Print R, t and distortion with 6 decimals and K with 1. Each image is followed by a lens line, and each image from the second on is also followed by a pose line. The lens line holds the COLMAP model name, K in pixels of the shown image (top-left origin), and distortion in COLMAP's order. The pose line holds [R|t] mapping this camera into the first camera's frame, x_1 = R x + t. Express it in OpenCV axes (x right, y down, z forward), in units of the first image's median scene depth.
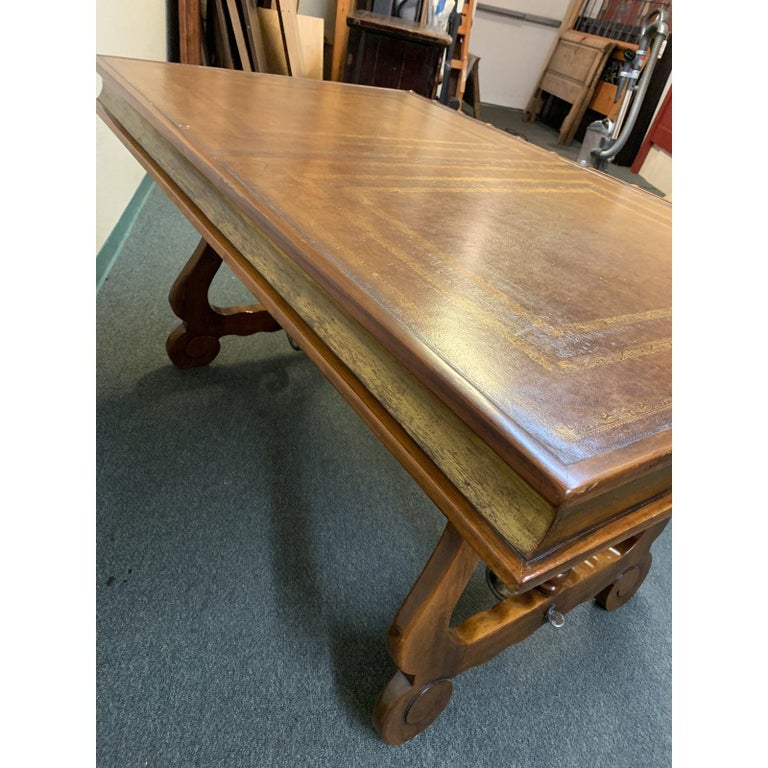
lens RADIAL K [[588.3, 0, 383.5], [0, 588.3, 385.7], [0, 0, 1]] dist [0.014552, 0.003885]
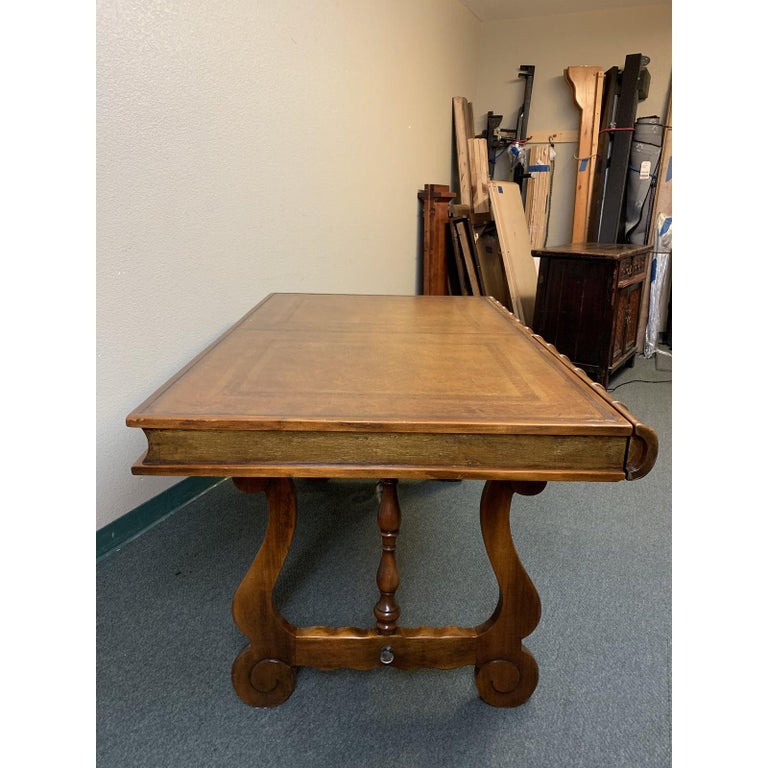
lens RADIAL K [[588.3, 0, 384.8], [0, 588.3, 383.6], [0, 0, 1]] dist [0.014552, 0.003885]
pose [[0.829168, -0.010155, -0.558908, 0.344482], [-0.185235, 0.938354, -0.291855, 0.075107], [0.527417, 0.345526, 0.776172, -0.060323]]
